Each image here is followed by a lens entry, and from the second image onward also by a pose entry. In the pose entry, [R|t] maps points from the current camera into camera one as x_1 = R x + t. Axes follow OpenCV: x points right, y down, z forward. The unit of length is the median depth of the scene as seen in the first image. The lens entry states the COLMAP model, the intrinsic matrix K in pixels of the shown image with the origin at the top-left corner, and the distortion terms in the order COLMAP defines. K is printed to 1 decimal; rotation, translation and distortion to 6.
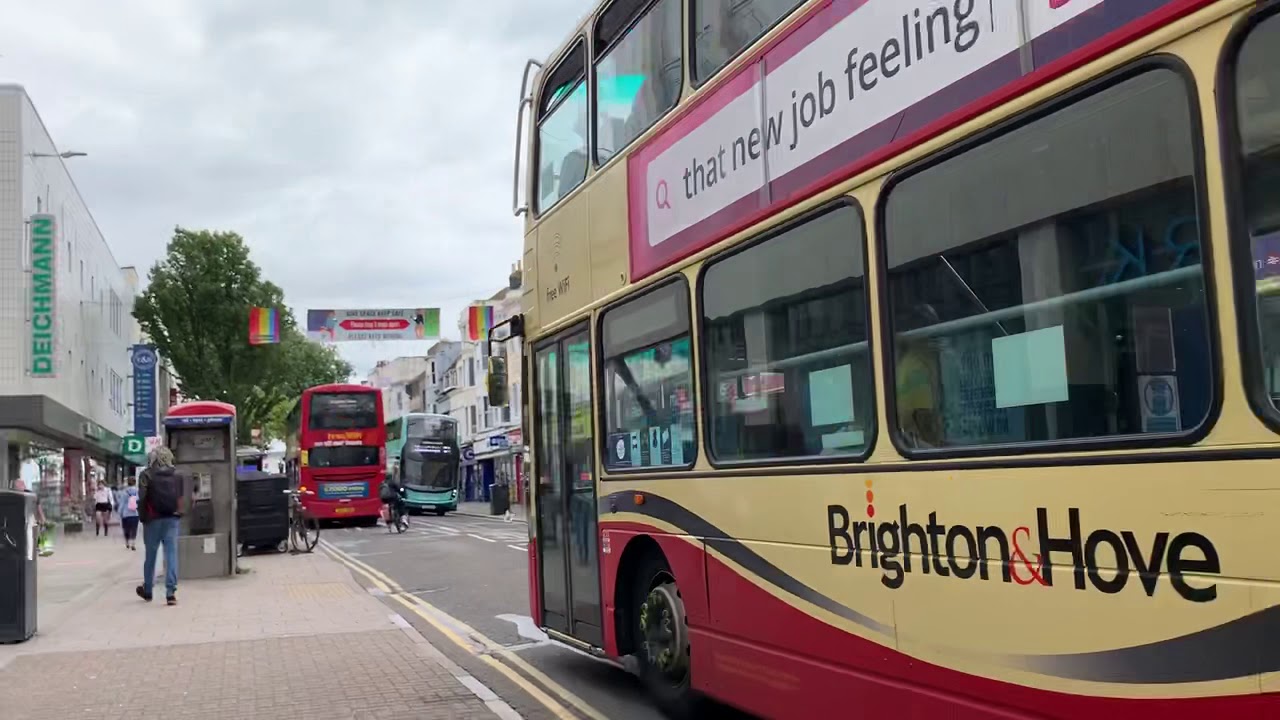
lens RADIAL K [[1139.9, 0, 640.0], [0, 1139.9, 360.0], [0, 0, 1]] dist [-0.003136, 0.003255]
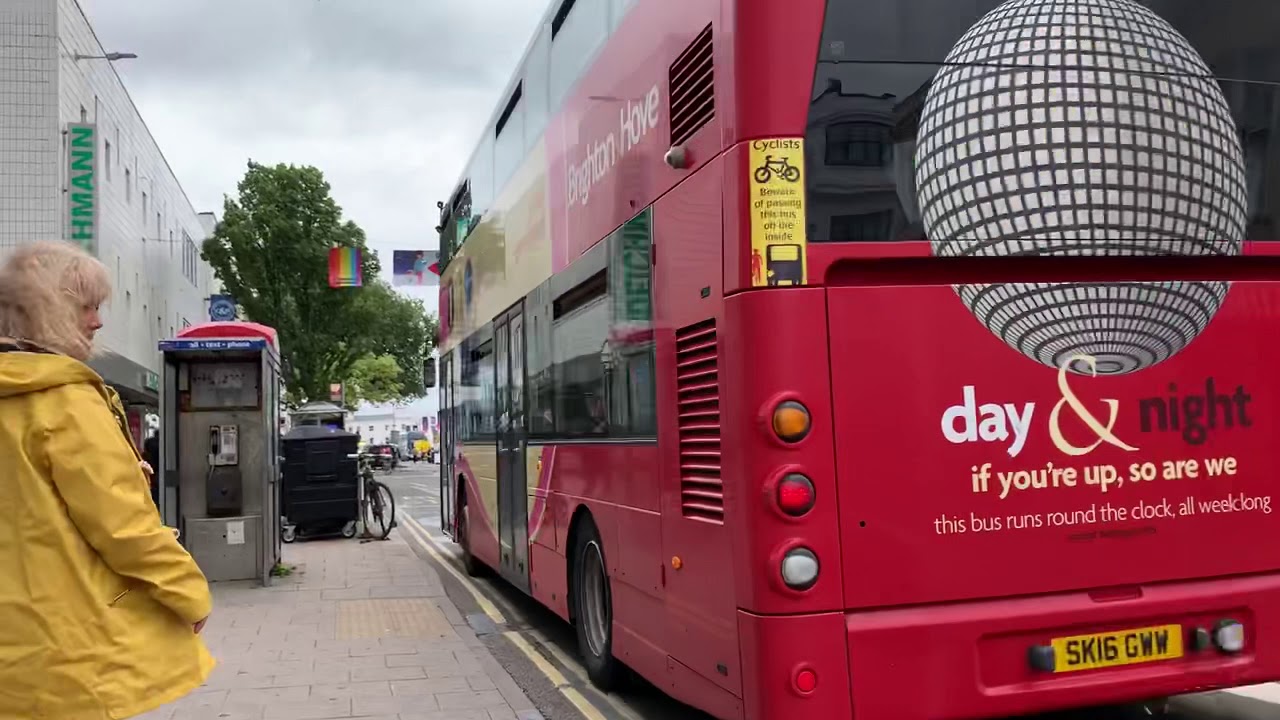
lens RADIAL K [[1139.9, 0, 640.0], [0, 1139.9, 360.0], [0, 0, 1]] dist [-0.003136, 0.003255]
pose [[0.997202, 0.009744, -0.074120, -0.035856], [-0.007634, 0.999559, 0.028699, 0.015574], [0.074367, -0.028052, 0.996836, 0.138463]]
